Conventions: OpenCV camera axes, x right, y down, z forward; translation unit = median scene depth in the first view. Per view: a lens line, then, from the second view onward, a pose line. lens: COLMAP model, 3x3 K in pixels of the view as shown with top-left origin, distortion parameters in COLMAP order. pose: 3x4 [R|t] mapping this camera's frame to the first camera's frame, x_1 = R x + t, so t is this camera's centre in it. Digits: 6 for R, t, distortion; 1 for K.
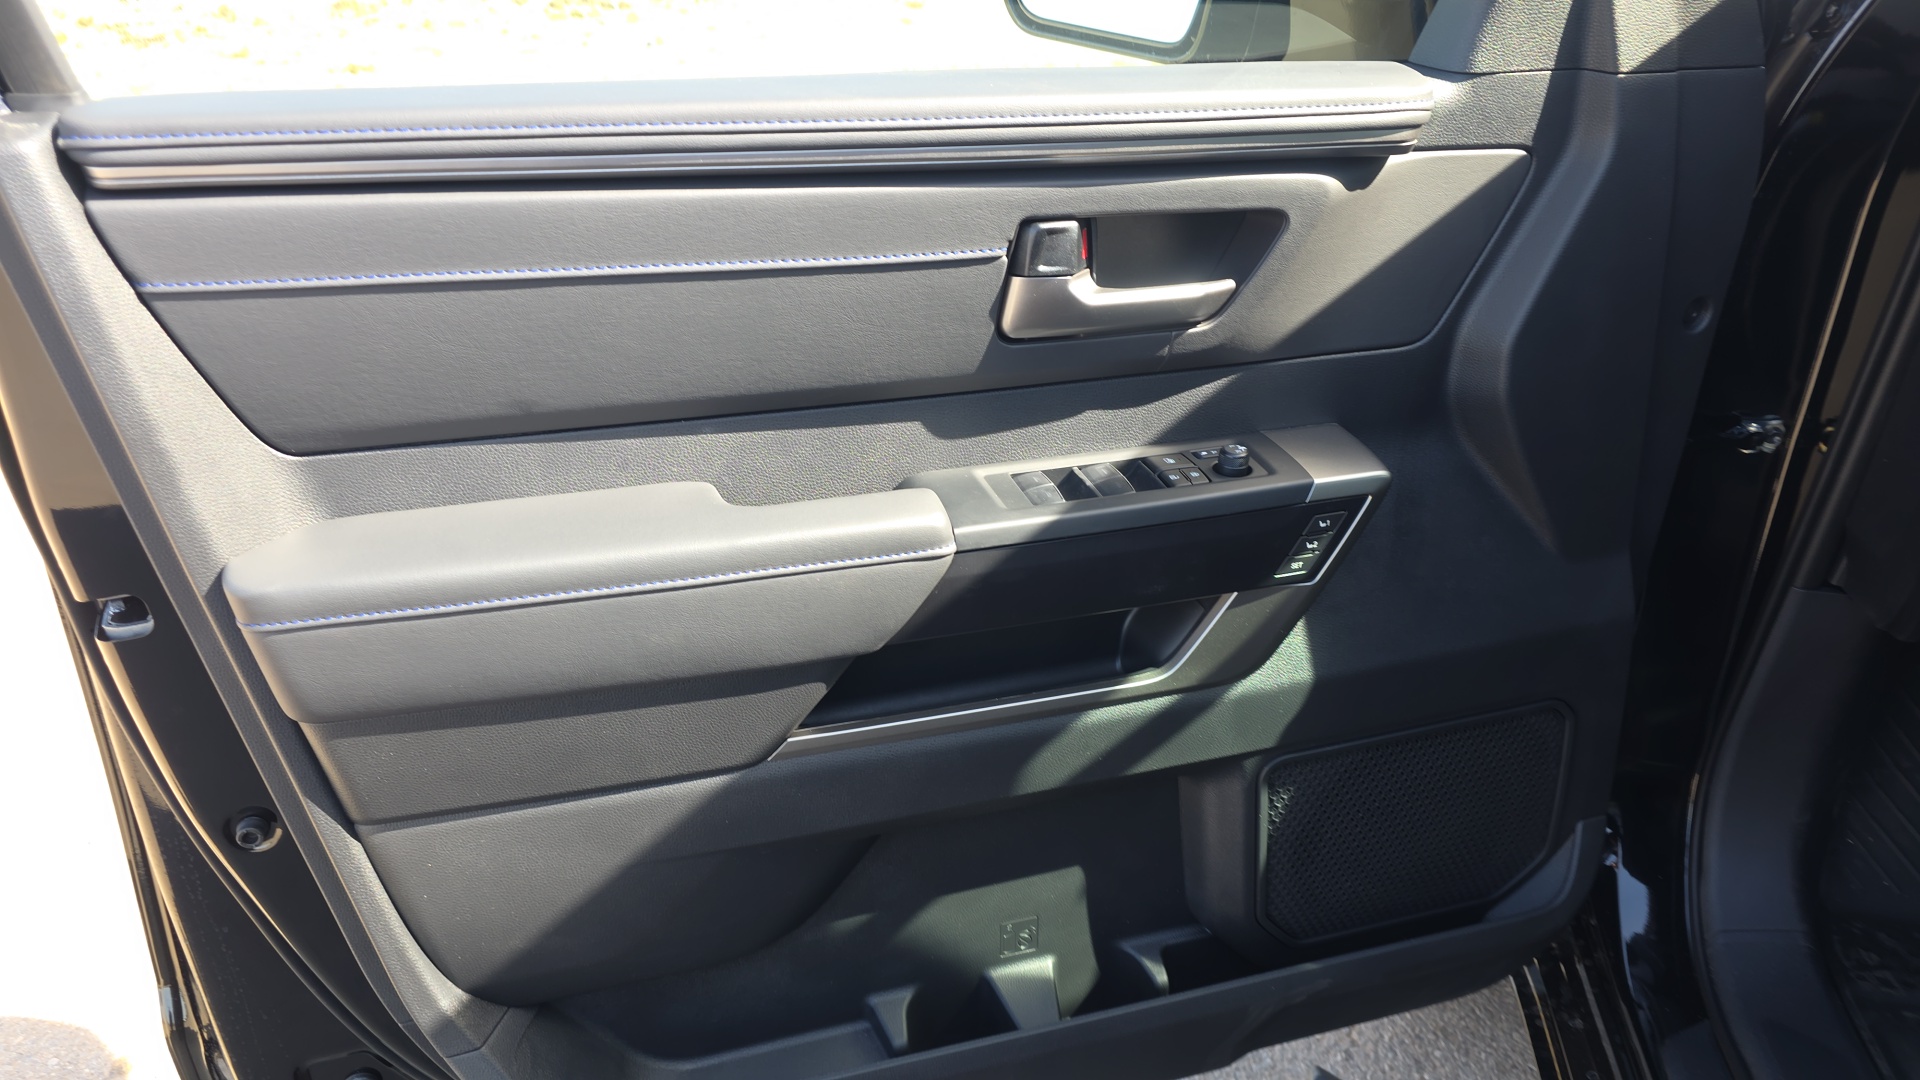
lens RADIAL K [[1354.8, 0, 906.5], [0, 1354.8, 537.0], [0, 0, 1]] dist [0.068295, -0.069414]
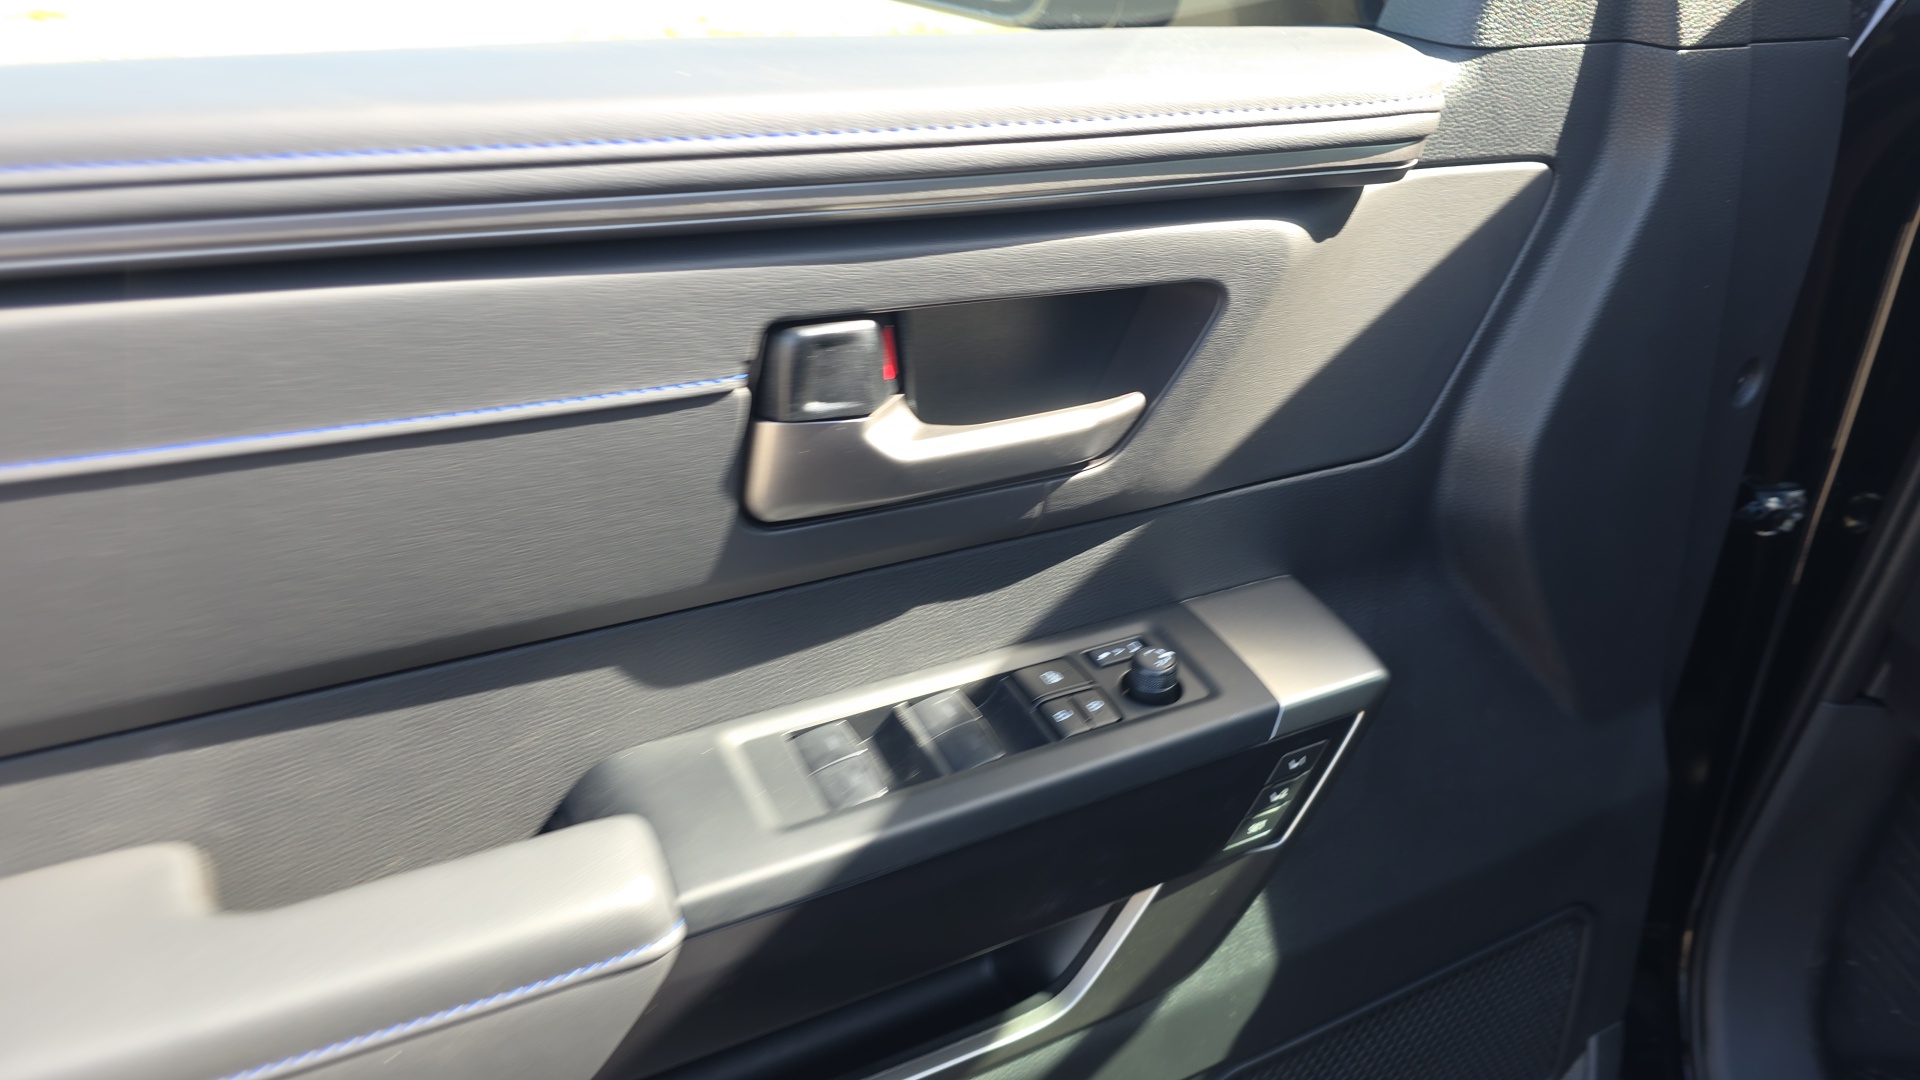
lens RADIAL K [[1345.3, 0, 985.9], [0, 1345.3, 515.1], [0, 0, 1]] dist [0.057670, -0.066108]
pose [[0.984590, -0.058608, 0.164765, 0.070310], [0.056027, 0.998223, 0.020272, -0.148021], [-0.165661, -0.010728, 0.986124, 0.417292]]
